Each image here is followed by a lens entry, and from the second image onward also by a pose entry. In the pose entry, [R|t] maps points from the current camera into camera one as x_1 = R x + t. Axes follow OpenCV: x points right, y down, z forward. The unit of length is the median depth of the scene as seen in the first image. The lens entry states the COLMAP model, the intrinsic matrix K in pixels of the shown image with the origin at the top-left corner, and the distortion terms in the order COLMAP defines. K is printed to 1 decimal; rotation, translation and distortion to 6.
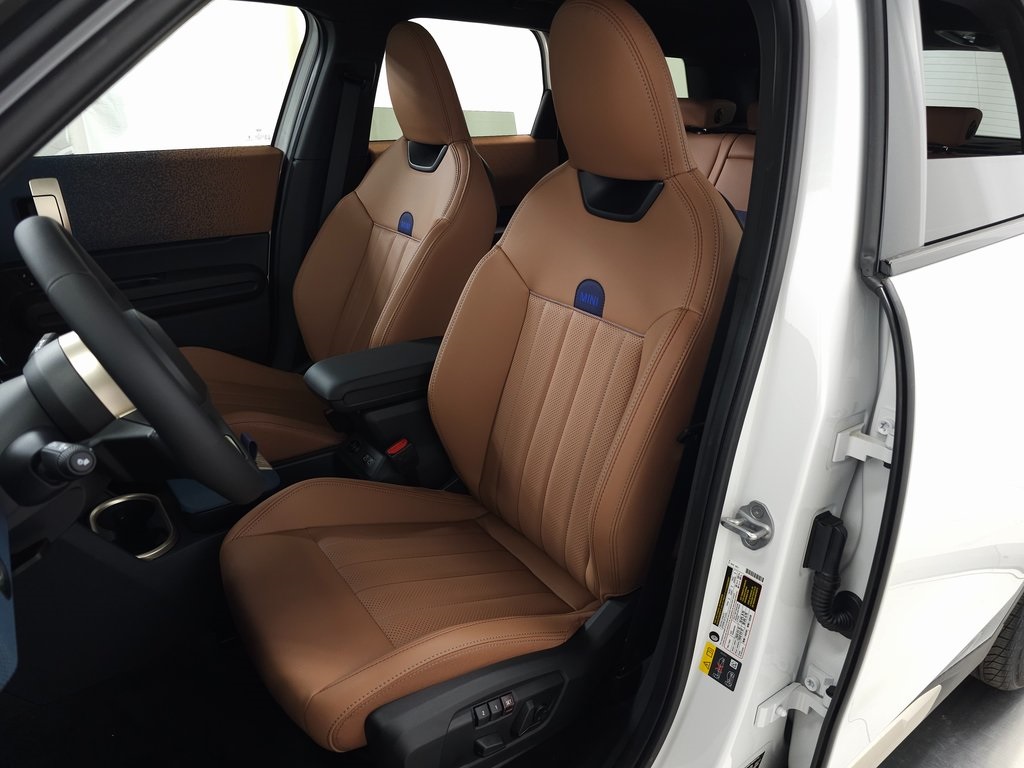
lens RADIAL K [[675.8, 0, 515.1], [0, 675.8, 386.9], [0, 0, 1]] dist [0.059962, -0.060199]
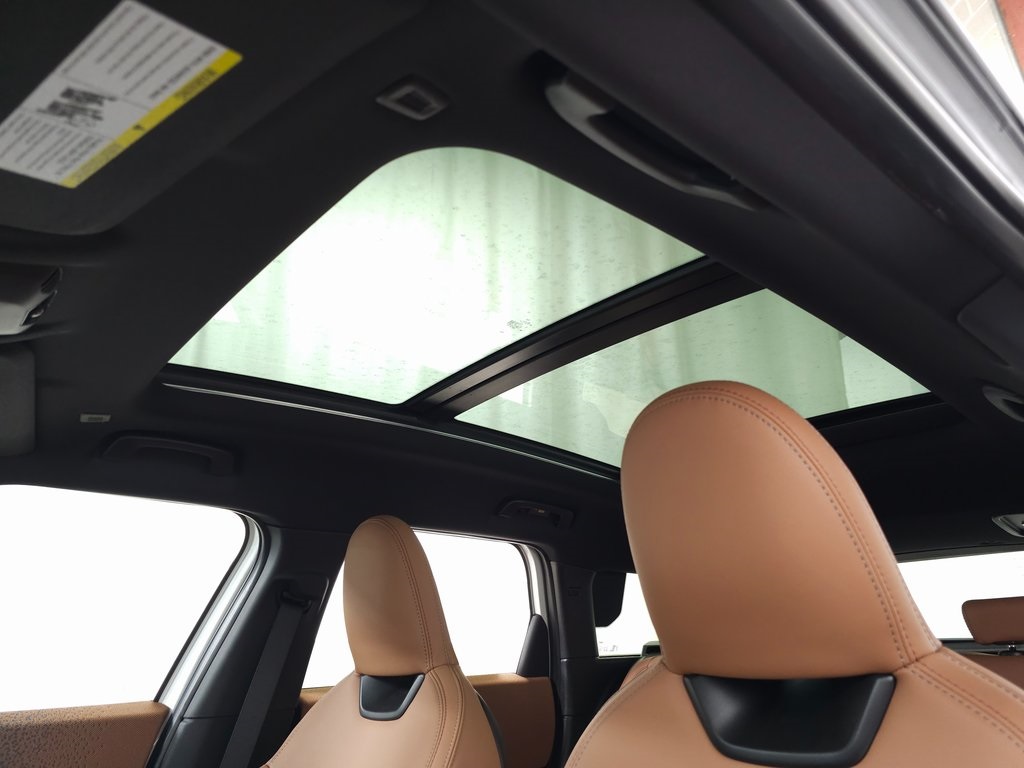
lens RADIAL K [[675.8, 0, 515.1], [0, 675.8, 386.9], [0, 0, 1]] dist [0.059962, -0.060199]
pose [[0.995143, -0.007721, 0.098141, -0.069359], [0.075490, 0.699732, -0.710406, -0.064778], [-0.063187, 0.714364, 0.696916, 0.303218]]
